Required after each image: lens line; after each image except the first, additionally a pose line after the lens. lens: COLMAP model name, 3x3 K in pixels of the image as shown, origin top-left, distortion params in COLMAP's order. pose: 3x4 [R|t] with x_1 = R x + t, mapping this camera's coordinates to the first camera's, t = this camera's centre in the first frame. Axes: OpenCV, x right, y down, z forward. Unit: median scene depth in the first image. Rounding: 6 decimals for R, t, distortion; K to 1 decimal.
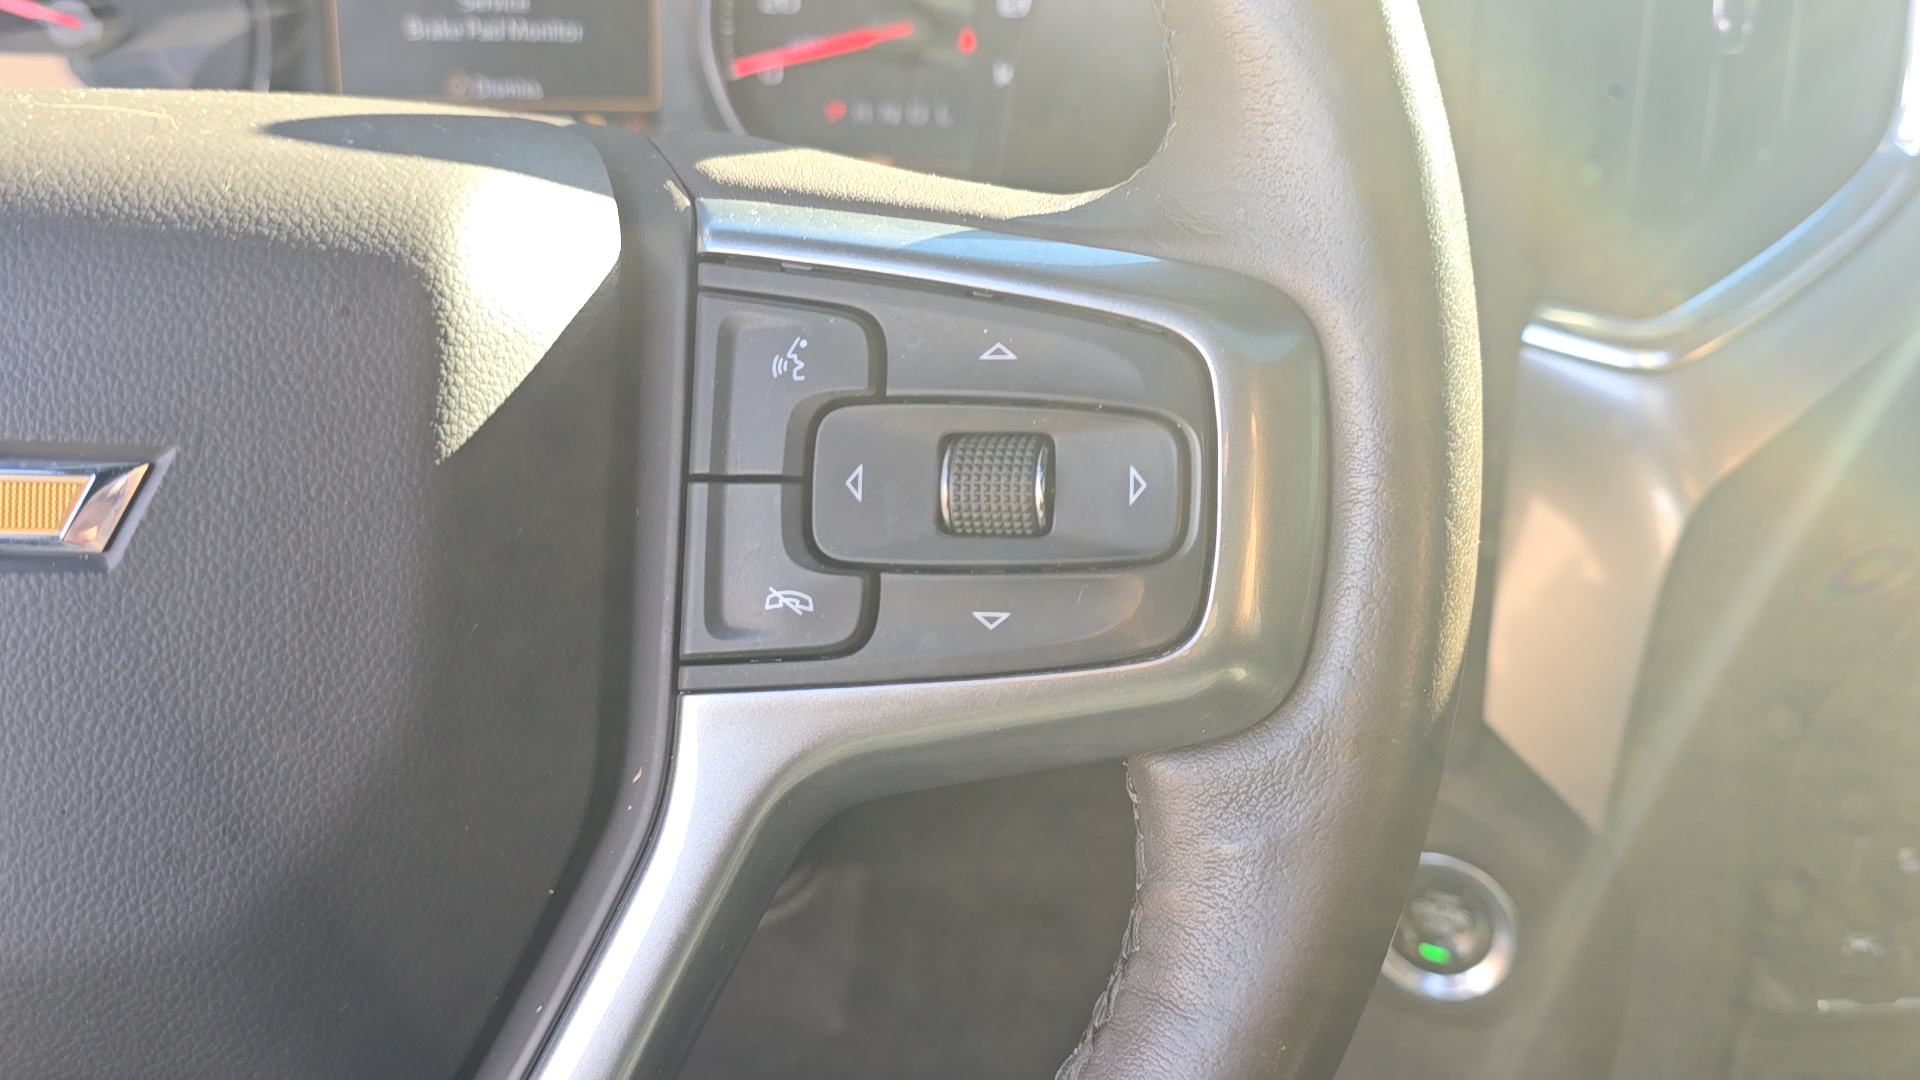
lens RADIAL K [[1693.1, 0, 969.4], [0, 1693.1, 544.2], [0, 0, 1]] dist [-0.031074, -0.013455]
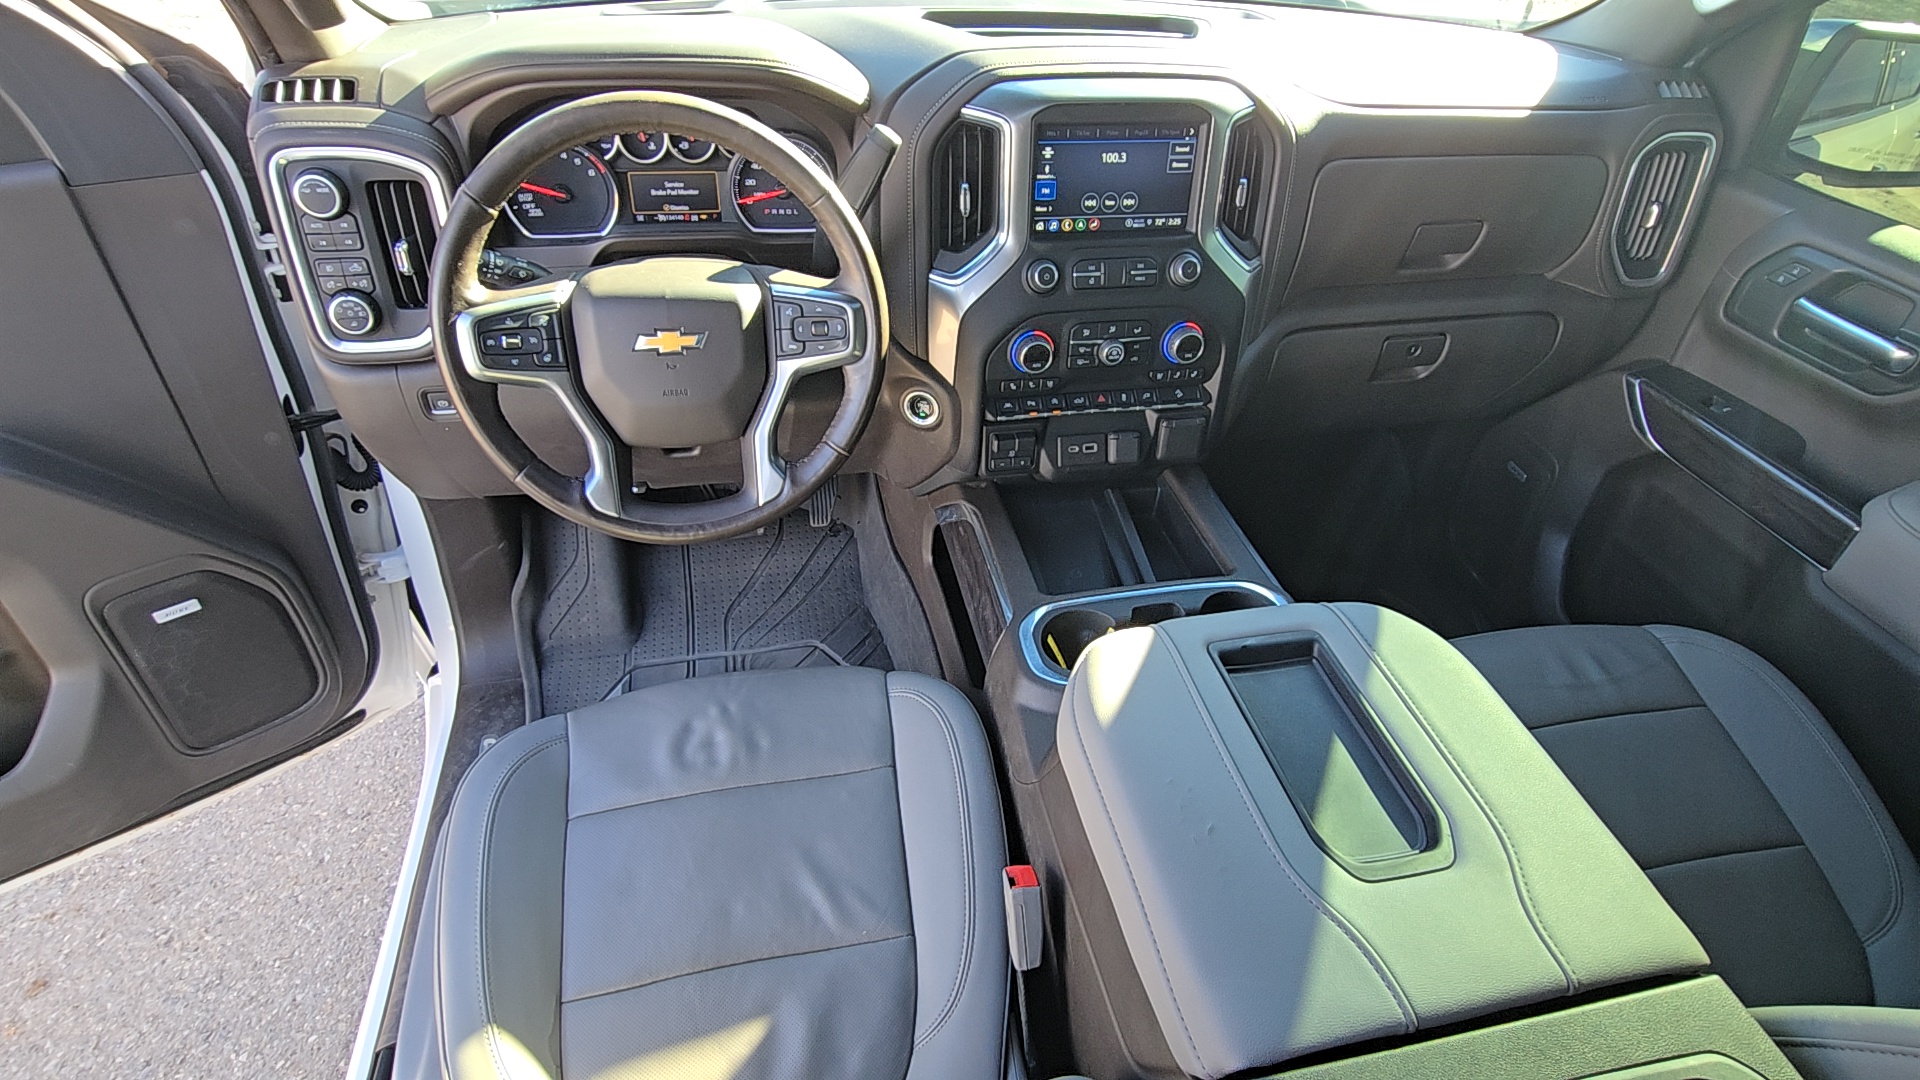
lens RADIAL K [[966.2, 0, 972.1], [0, 966.2, 541.9], [0, 0, 1]] dist [-0.001004, 0.002008]
pose [[0.983650, -0.082093, 0.160291, -0.079344], [0.036840, 0.962963, 0.267106, -0.231481], [-0.176282, -0.256833, 0.950243, -3.164423]]
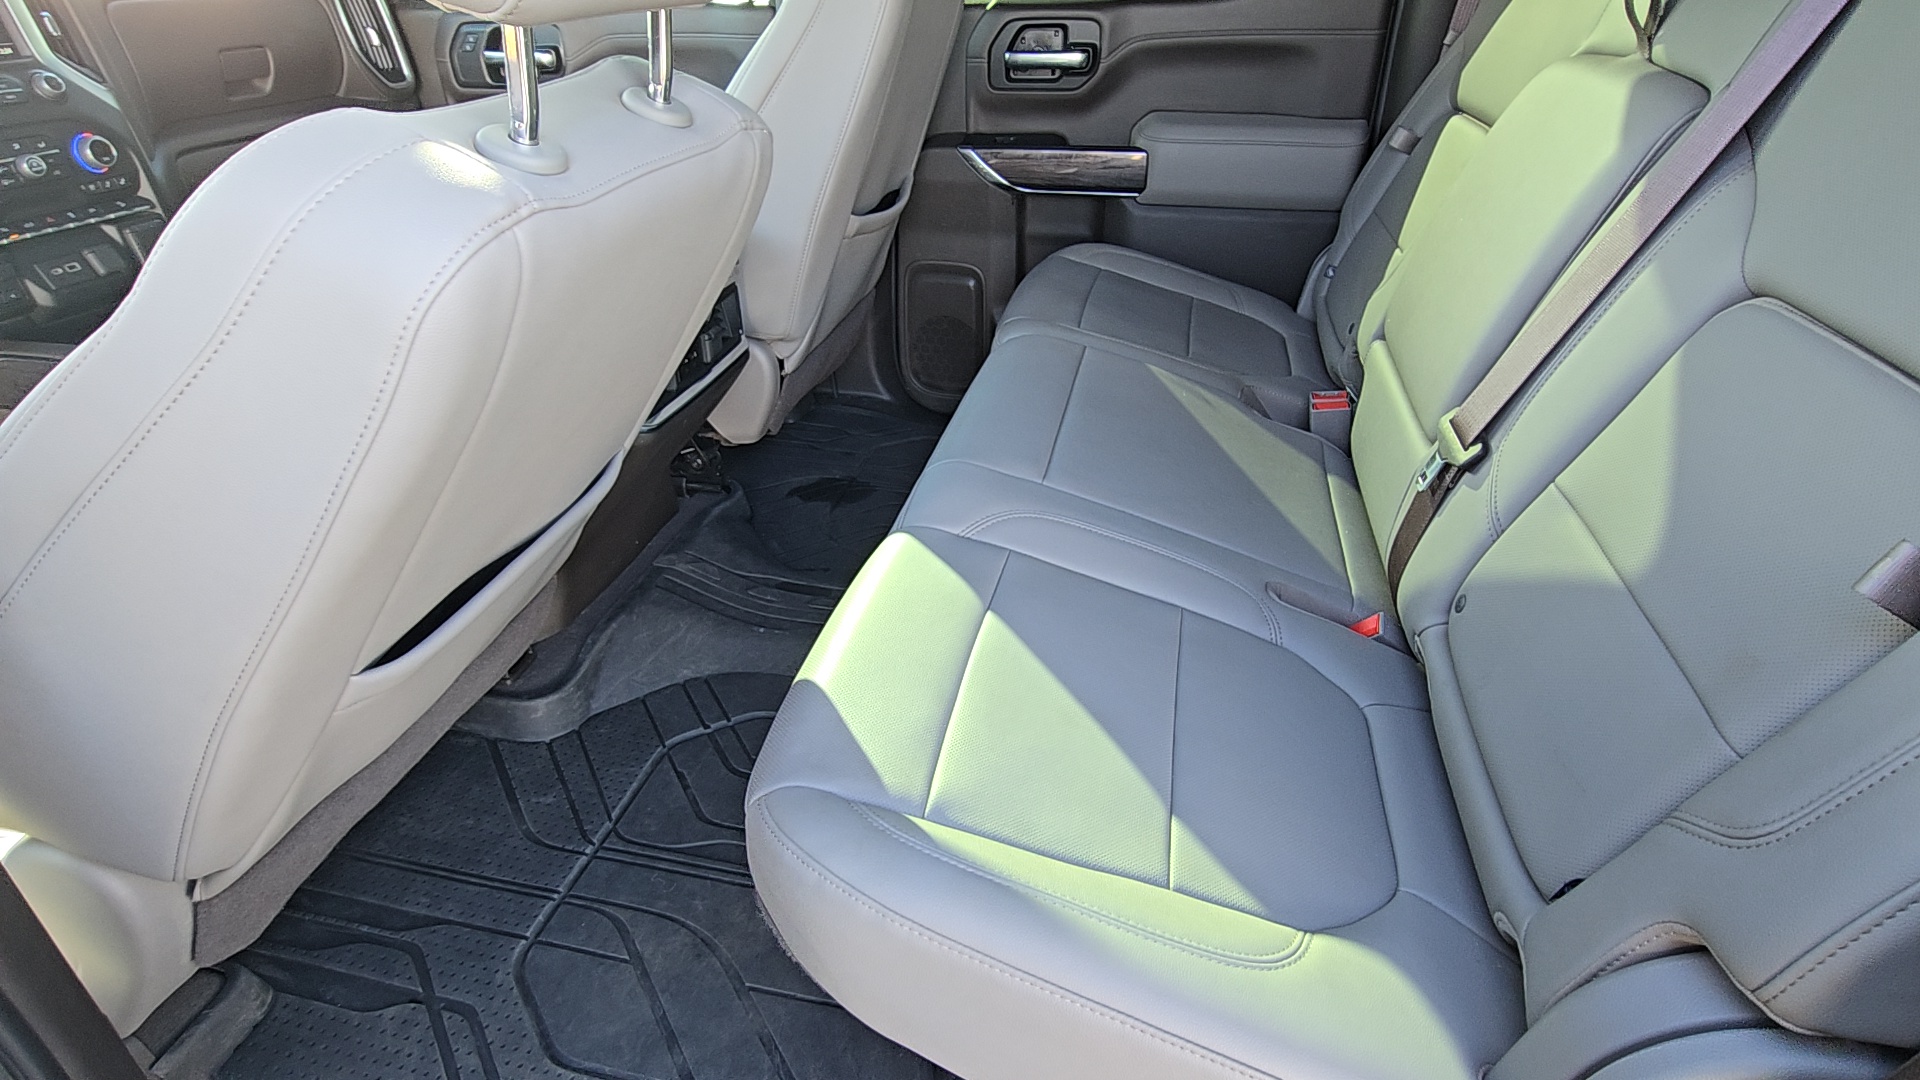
lens RADIAL K [[966.2, 0, 953.1], [0, 966.2, 532.1], [0, 0, 1]] dist [-0.001004, 0.002008]
pose [[0.255817, -0.506550, 0.823386, -2.814048], [0.397684, 0.831464, 0.387963, 1.895593], [-0.881138, 0.228200, 0.414150, -4.852039]]
